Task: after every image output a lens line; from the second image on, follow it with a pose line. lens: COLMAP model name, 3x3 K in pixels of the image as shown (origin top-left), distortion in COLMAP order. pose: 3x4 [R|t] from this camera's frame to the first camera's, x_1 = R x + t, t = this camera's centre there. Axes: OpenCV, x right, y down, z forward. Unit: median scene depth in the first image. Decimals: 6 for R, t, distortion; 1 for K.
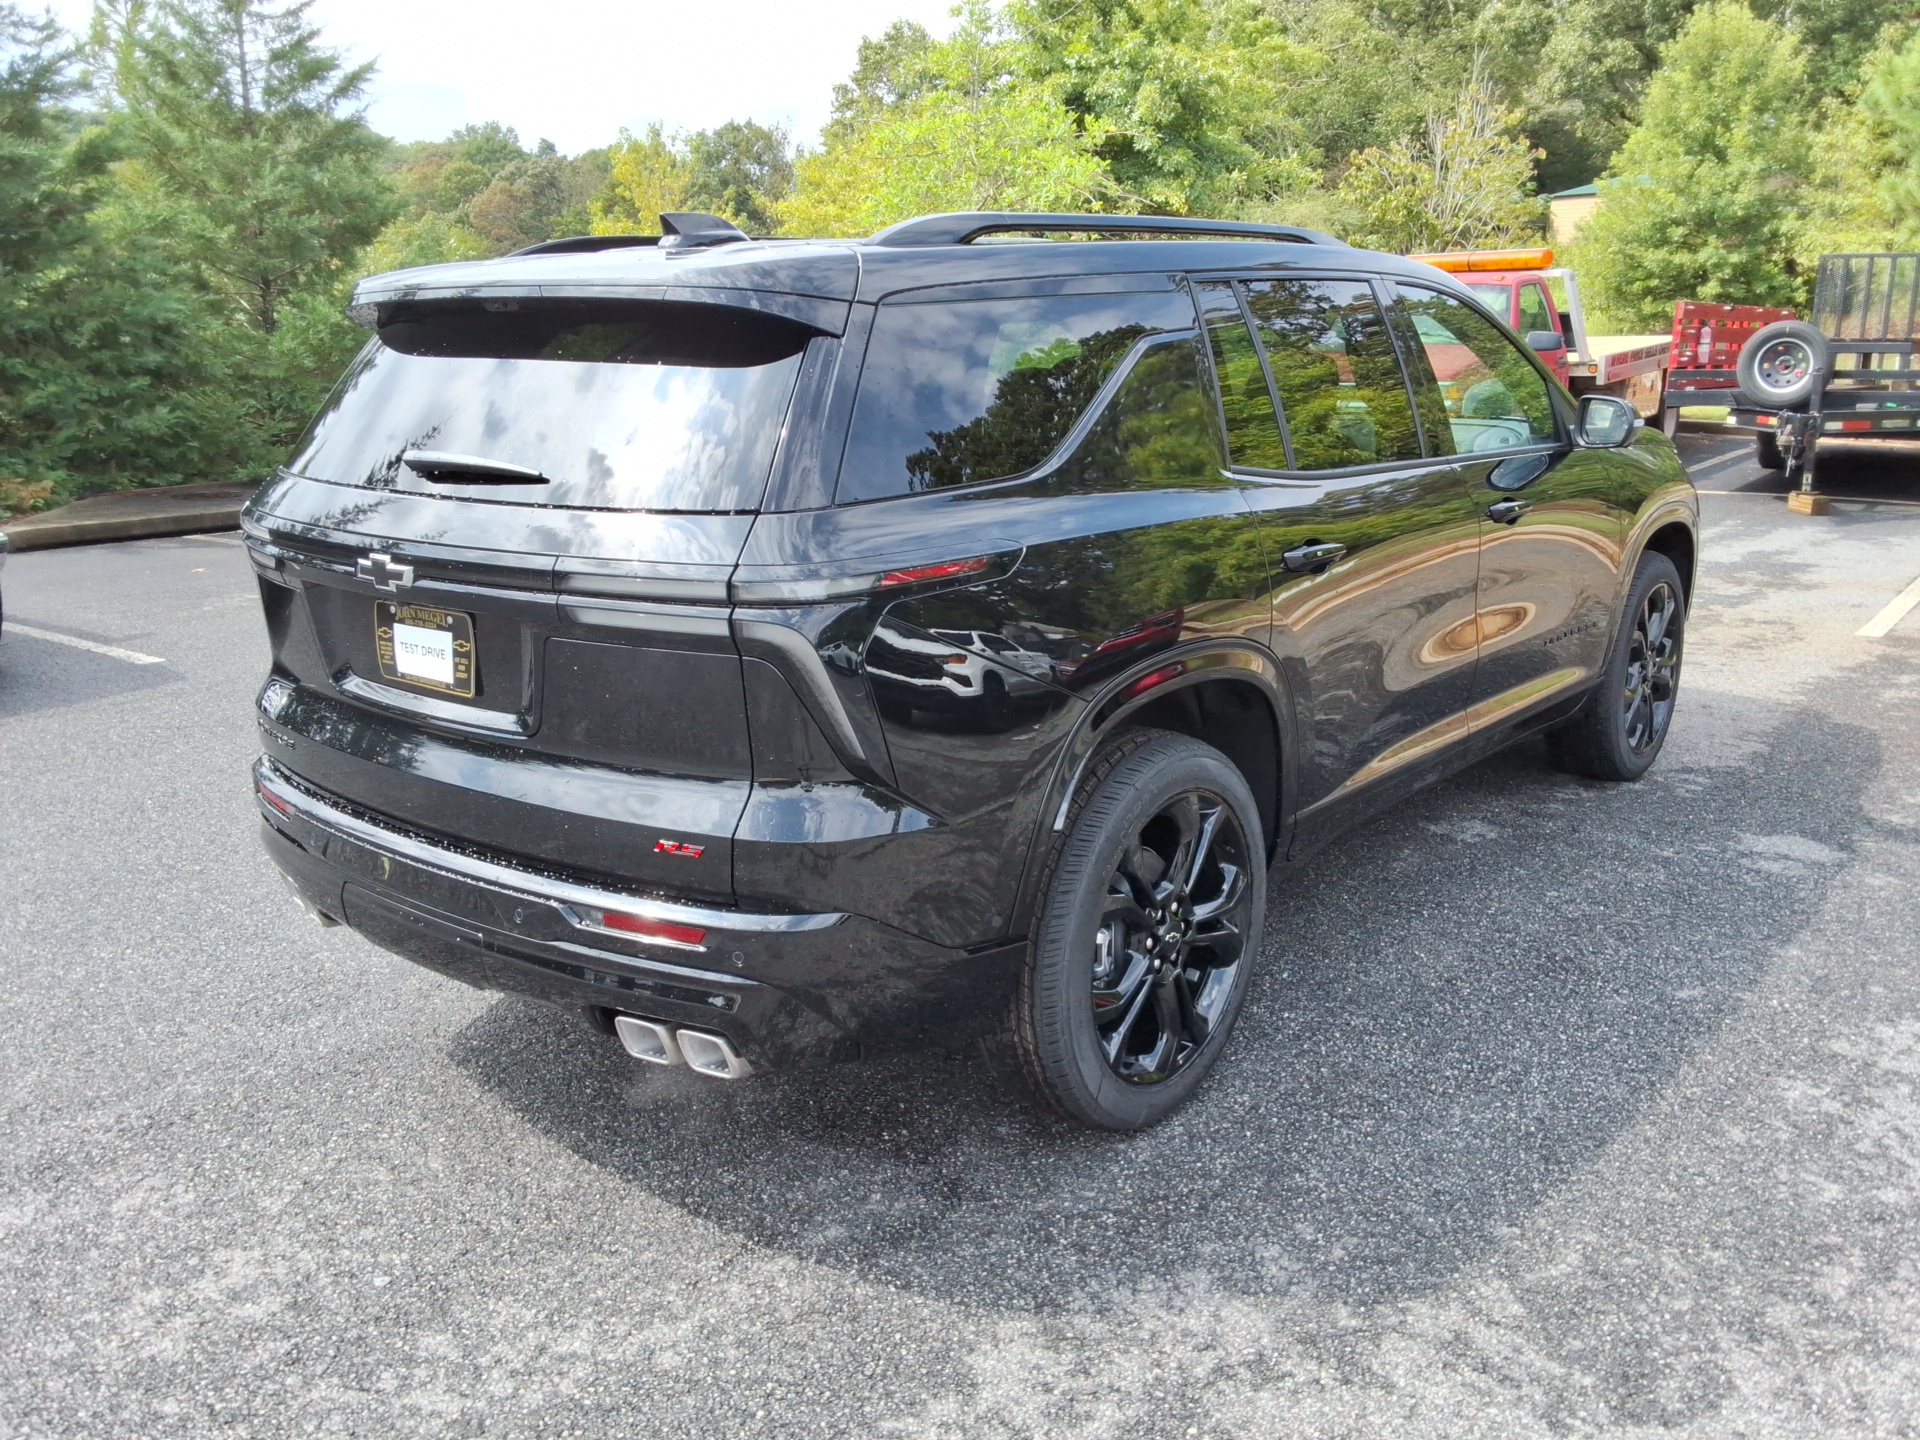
lens RADIAL K [[1549.0, 0, 985.9], [0, 1549.0, 712.4], [0, 0, 1]] dist [0.116453, -0.190836]
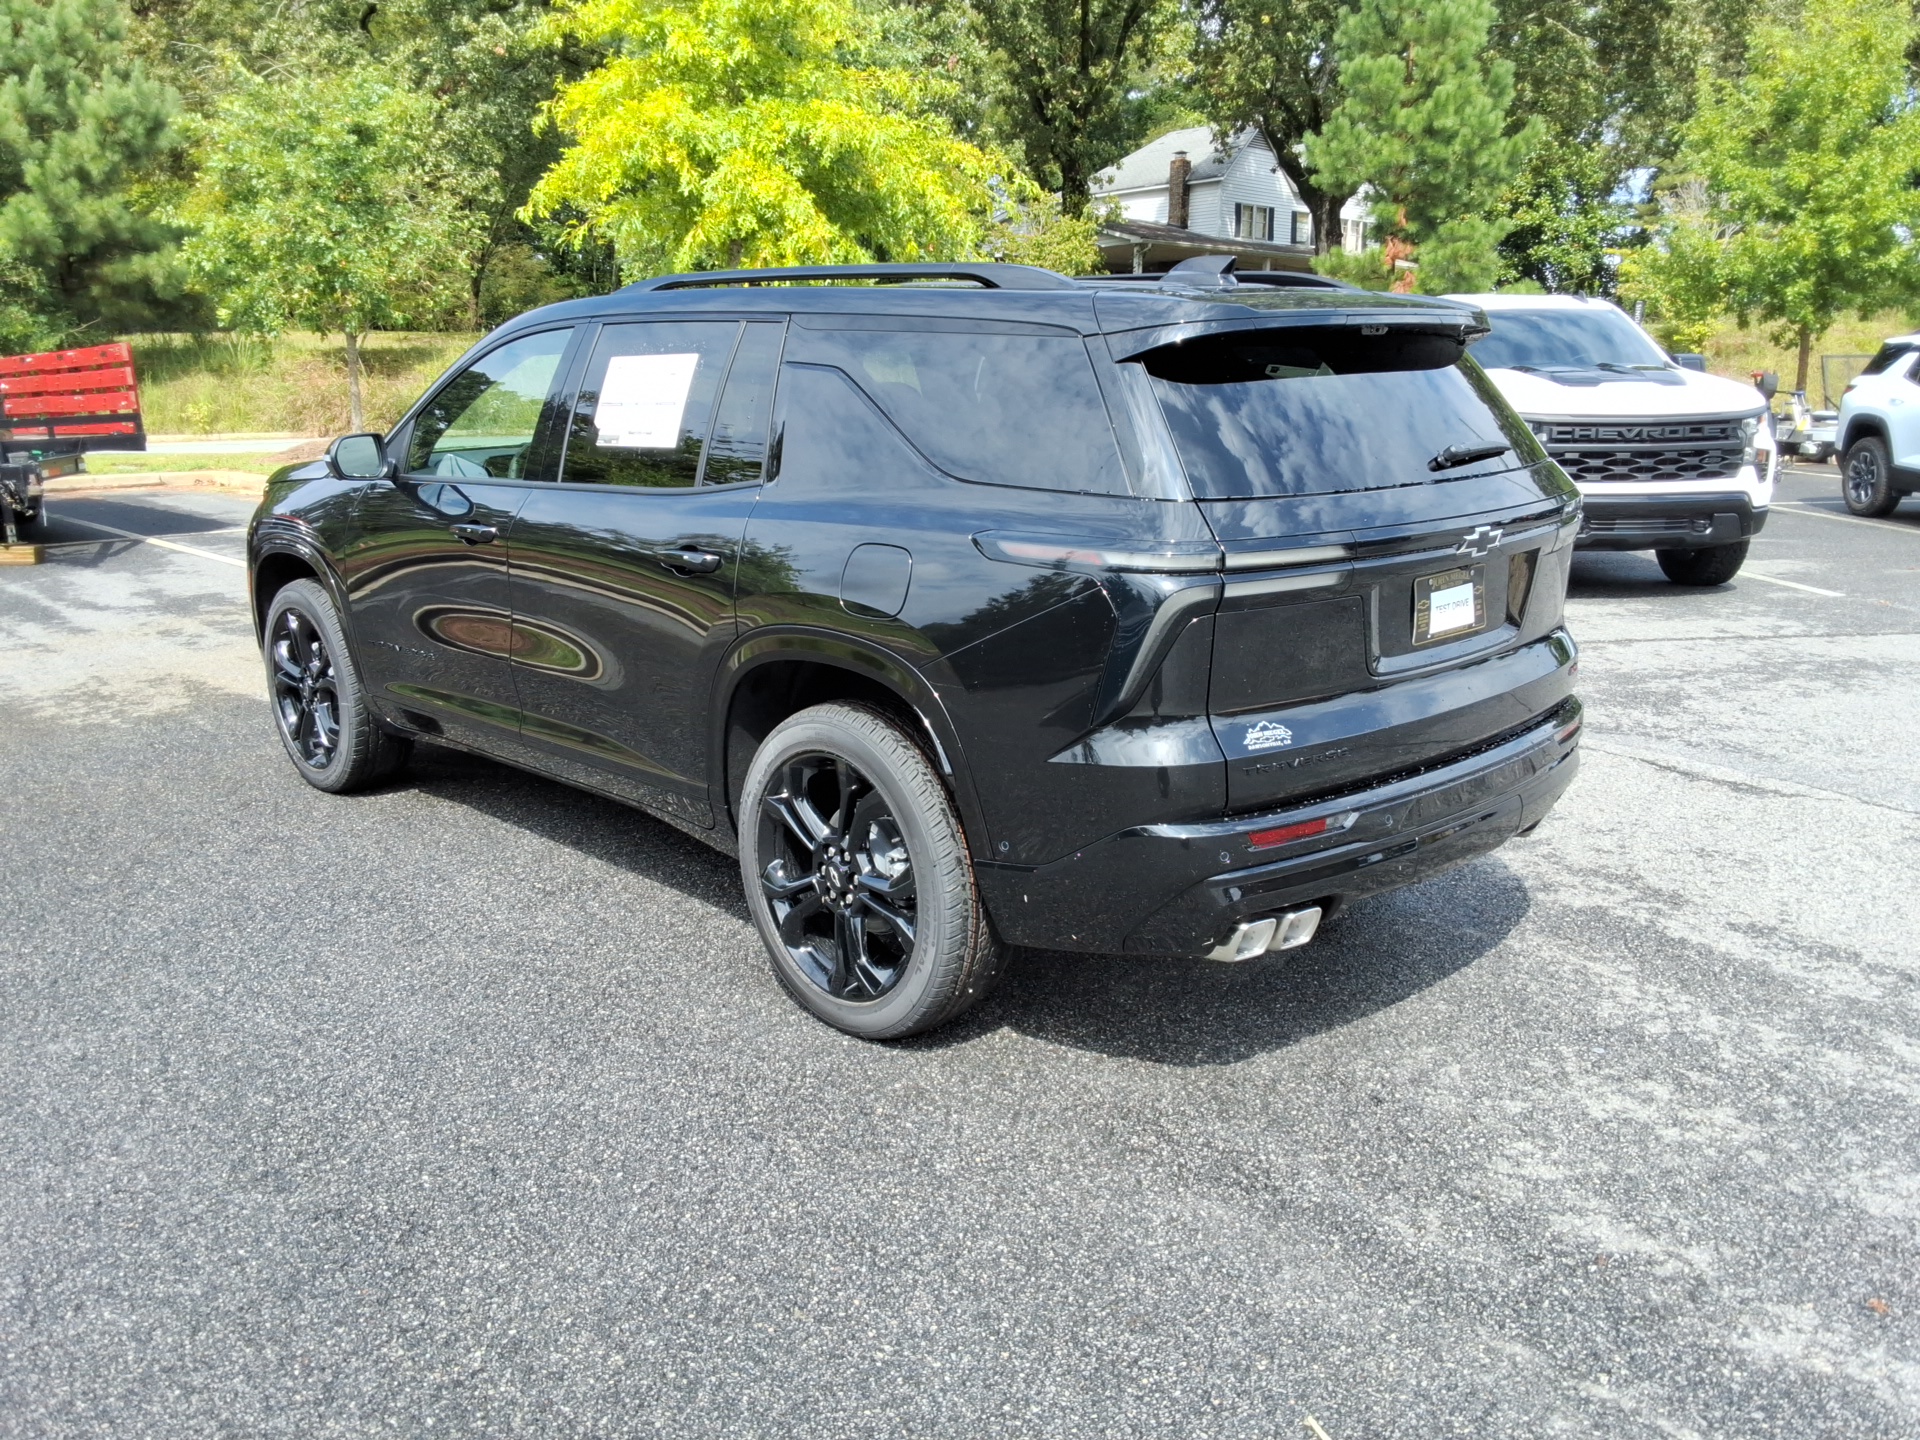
lens RADIAL K [[1537.6, 0, 987.6], [0, 1537.6, 718.1], [0, 0, 1]] dist [0.120782, -0.190766]
pose [[0.102106, -0.214001, 0.971482, -1.614019], [0.247298, 0.951389, 0.183583, -0.272290], [-0.963545, 0.221500, 0.150065, 1.198861]]
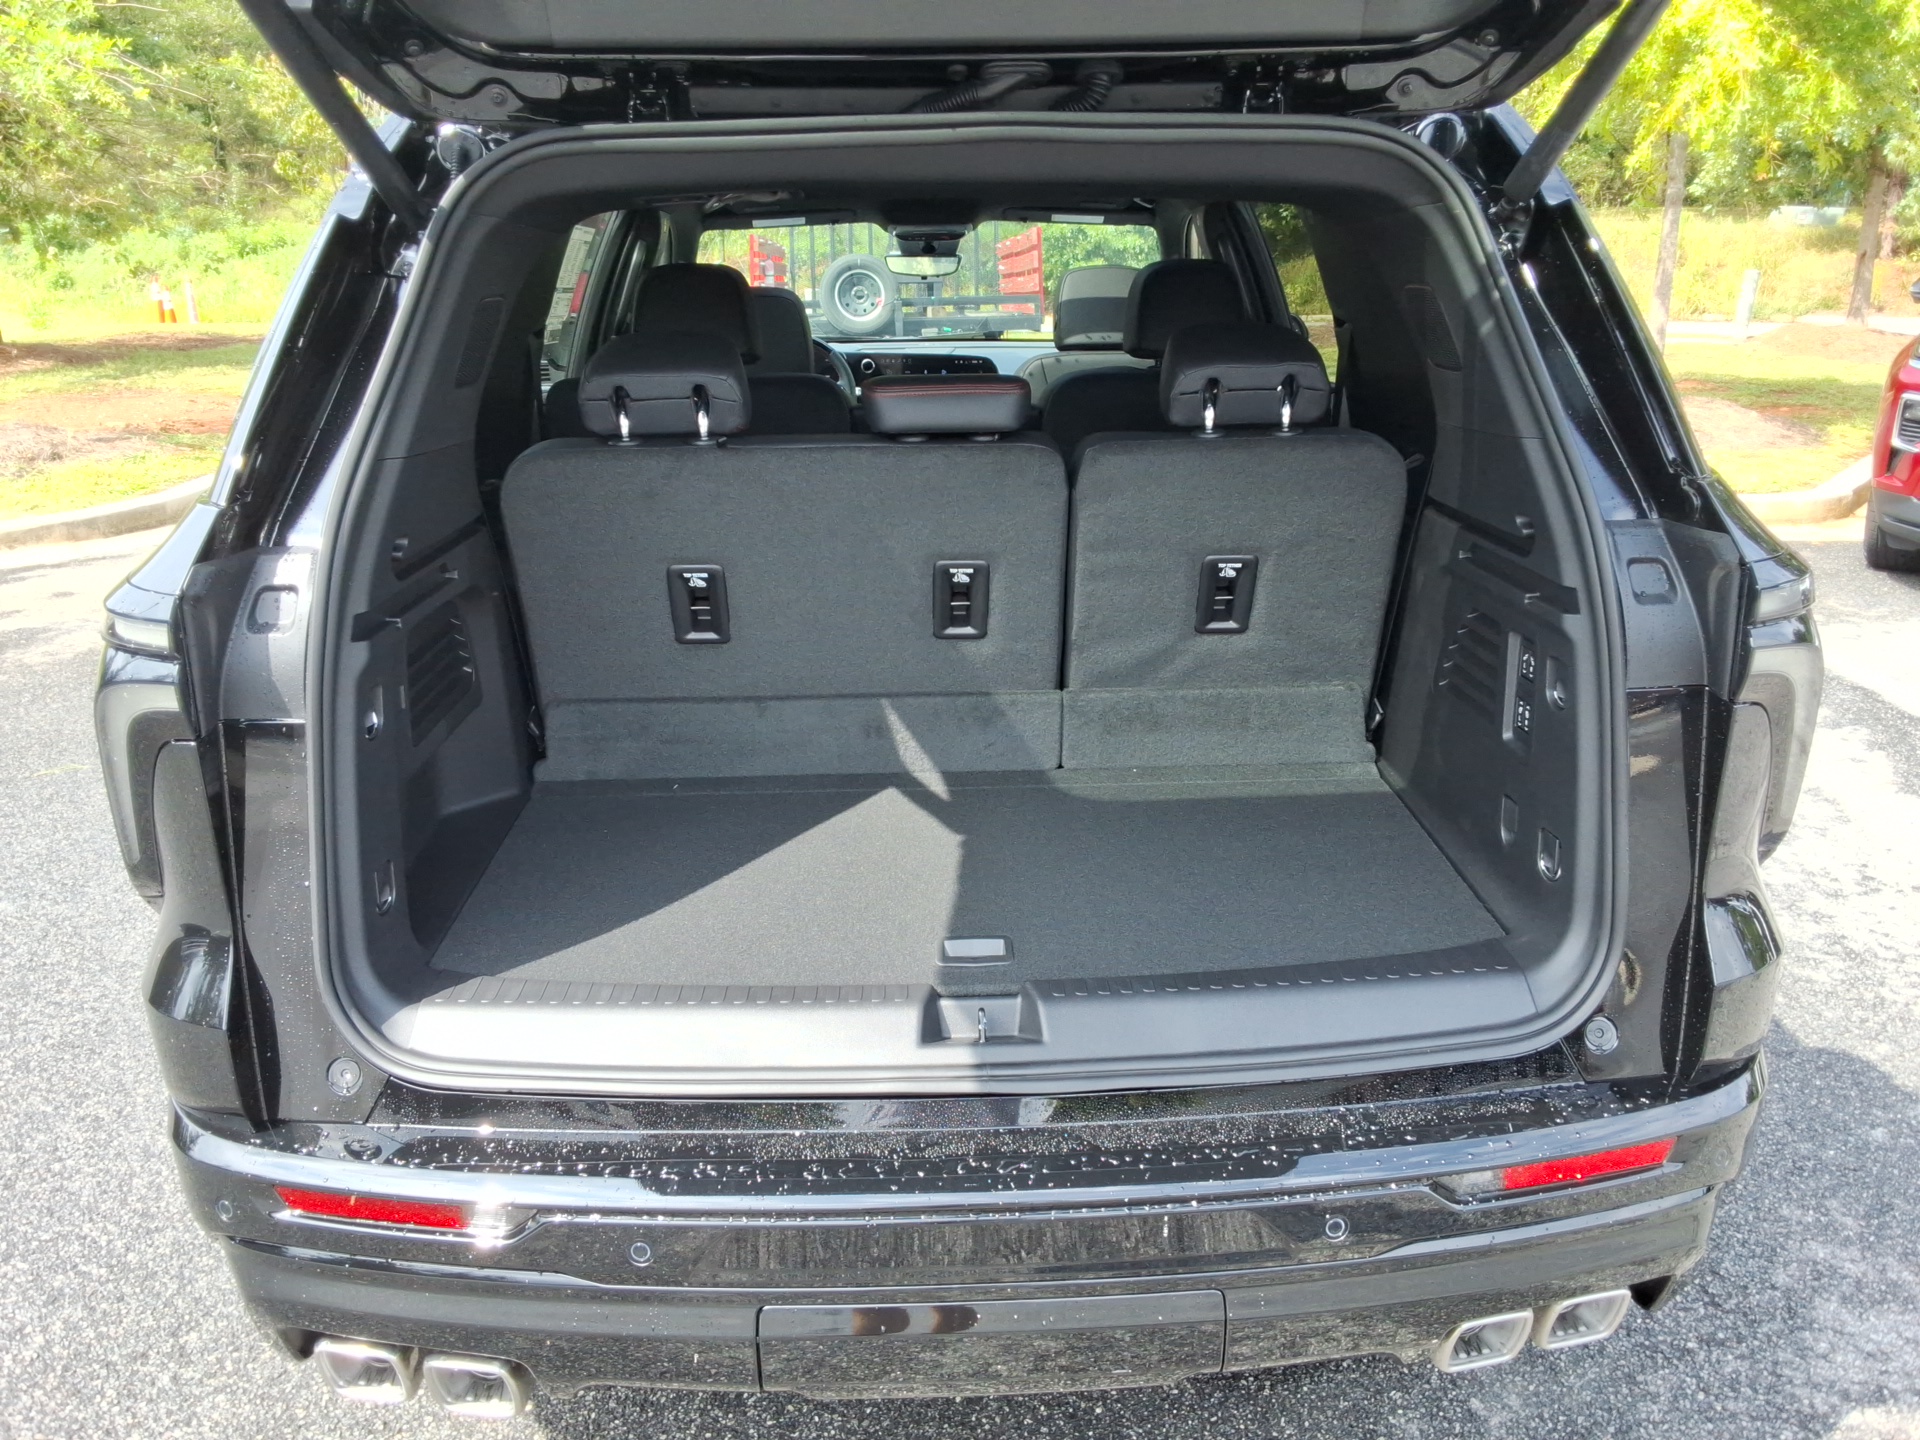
lens RADIAL K [[1560.2, 0, 960.0], [0, 1560.2, 720.0], [0, 0, 1]] dist [0.101562, -0.166223]
pose [[0.750024, -0.184063, 0.635283, -0.699405], [0.158633, 0.982523, 0.097385, -0.125118], [-0.642106, 0.027736, 0.766114, 0.609200]]
